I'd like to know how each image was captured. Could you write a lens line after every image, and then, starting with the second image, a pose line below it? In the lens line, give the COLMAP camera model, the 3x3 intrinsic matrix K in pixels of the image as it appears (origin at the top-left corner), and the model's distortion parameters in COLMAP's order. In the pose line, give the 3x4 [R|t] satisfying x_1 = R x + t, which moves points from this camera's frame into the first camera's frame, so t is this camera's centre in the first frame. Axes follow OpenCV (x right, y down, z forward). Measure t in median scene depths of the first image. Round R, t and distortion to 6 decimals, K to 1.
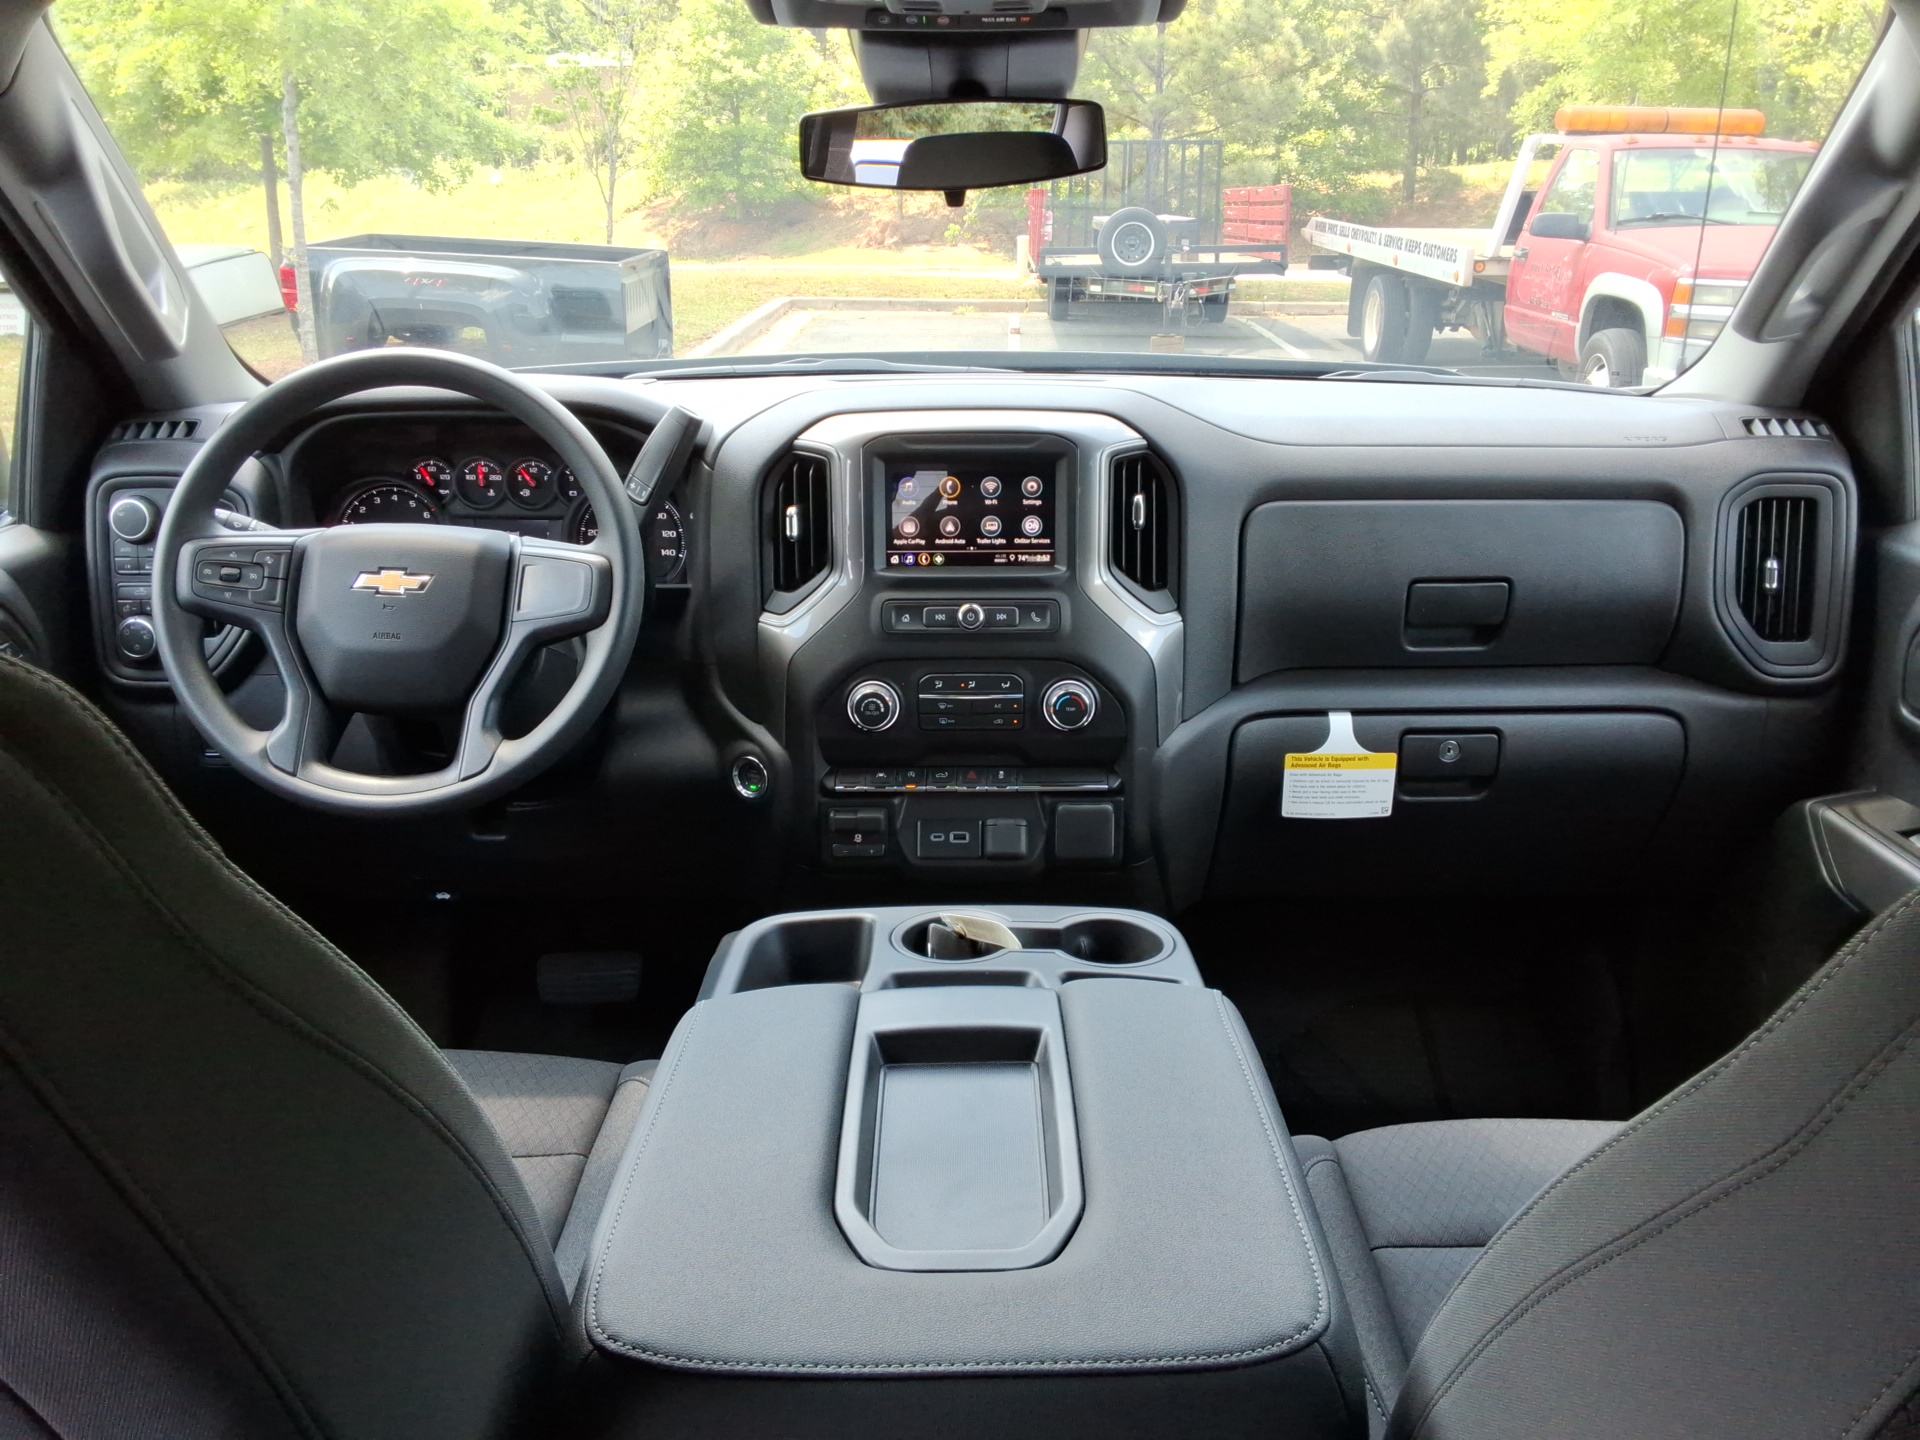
lens RADIAL K [[1539.9, 0, 965.3], [0, 1539.9, 668.1], [0, 0, 1]] dist [0.017075, -0.000588]
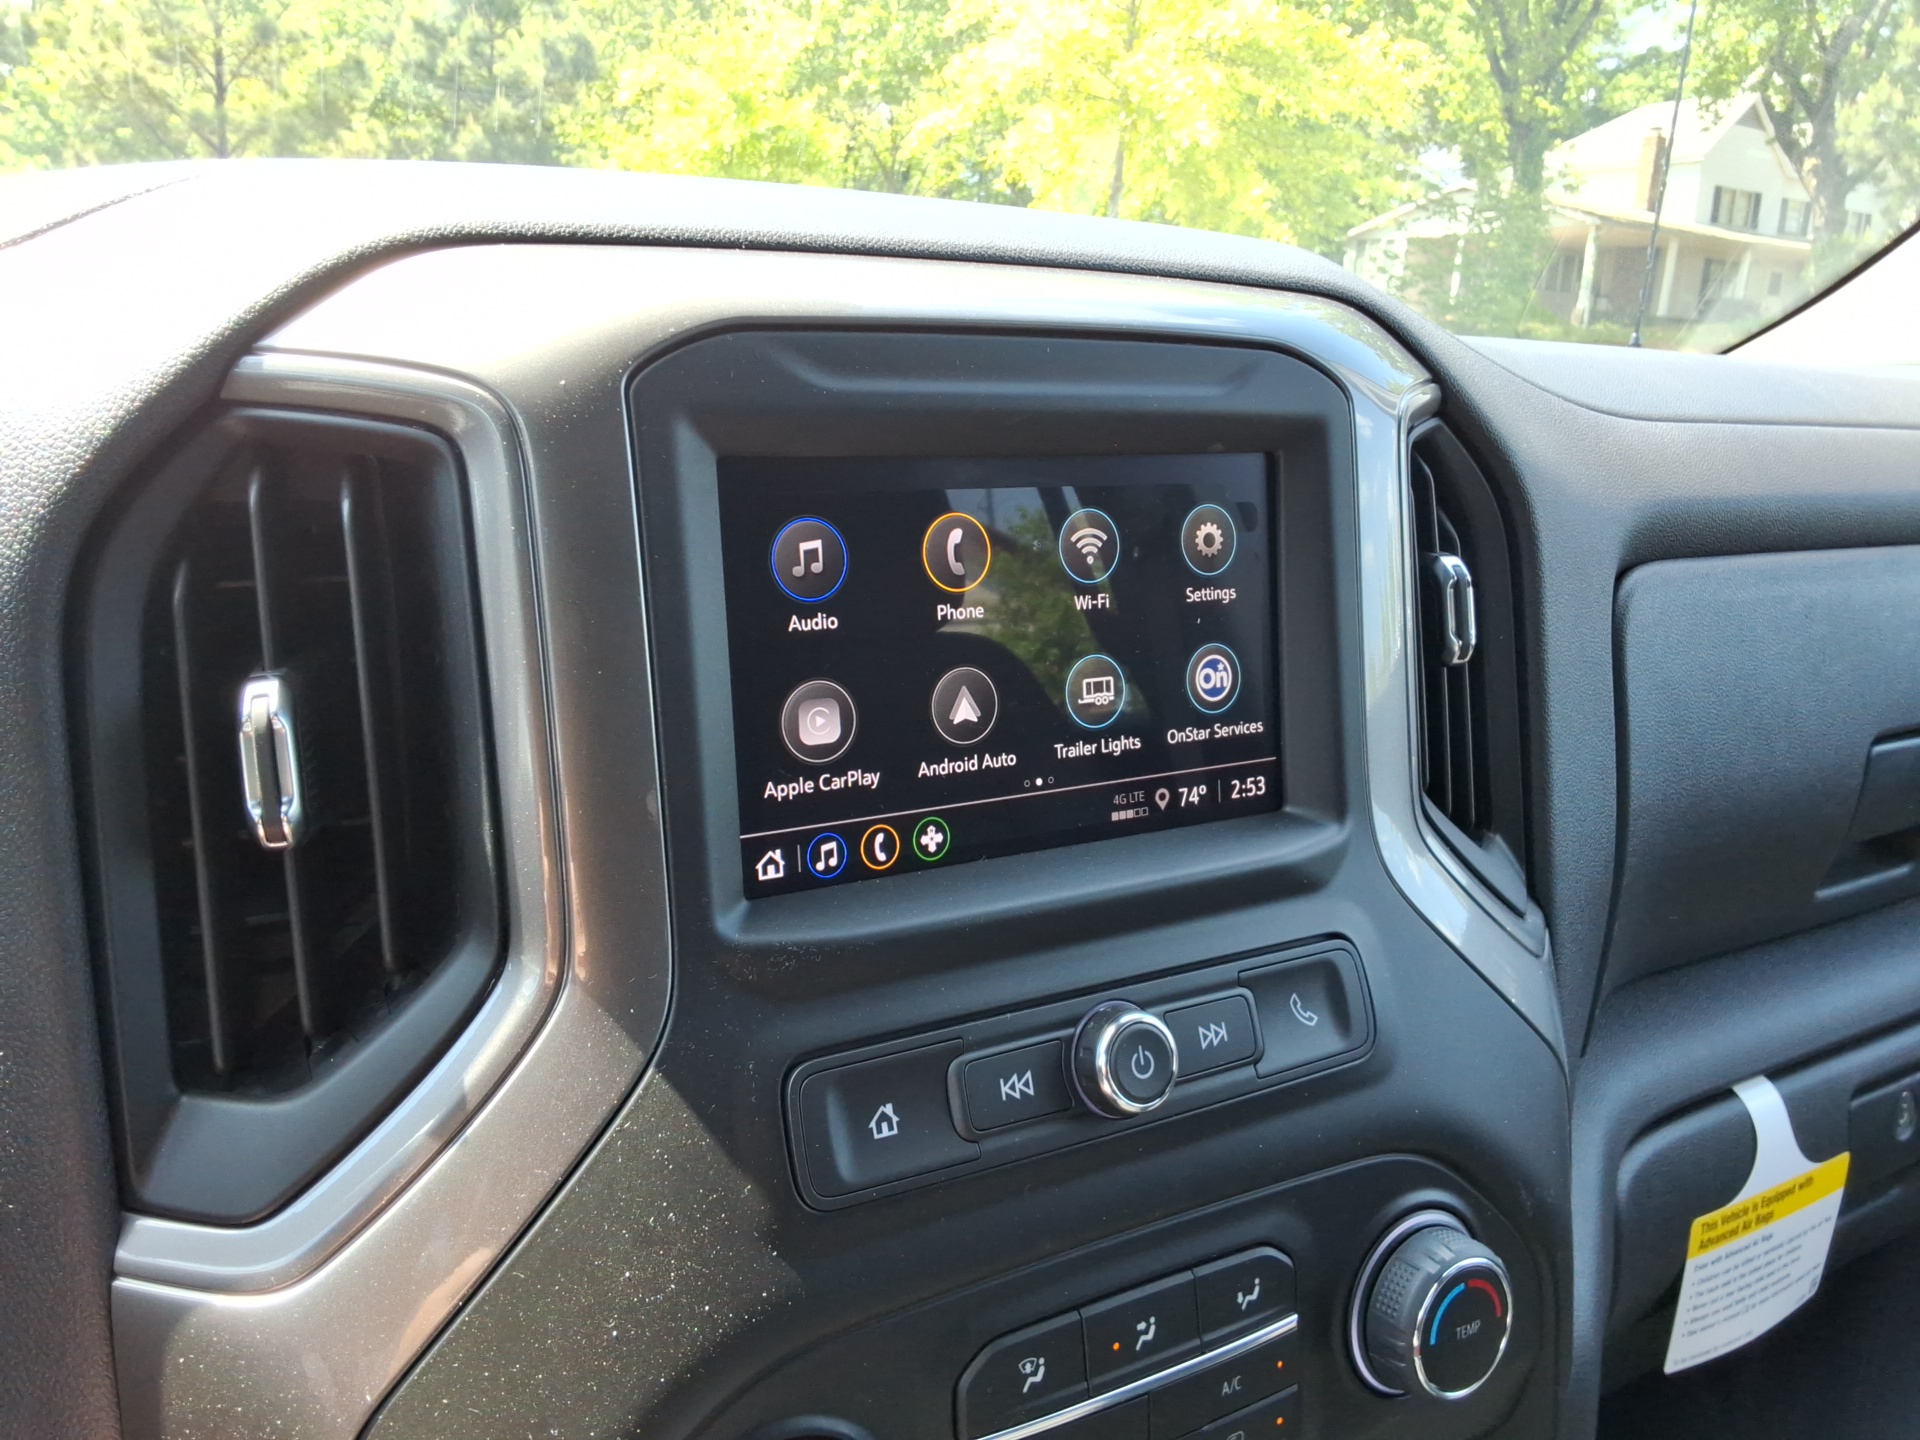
lens RADIAL K [[1576.1, 0, 975.3], [0, 1576.1, 702.0], [0, 0, 1]] dist [0.133361, -0.222215]
pose [[0.853880, -0.086241, 0.513276, -0.139404], [0.114549, 0.993135, -0.023696, -0.085010], [-0.507709, 0.079029, 0.857897, 0.764615]]
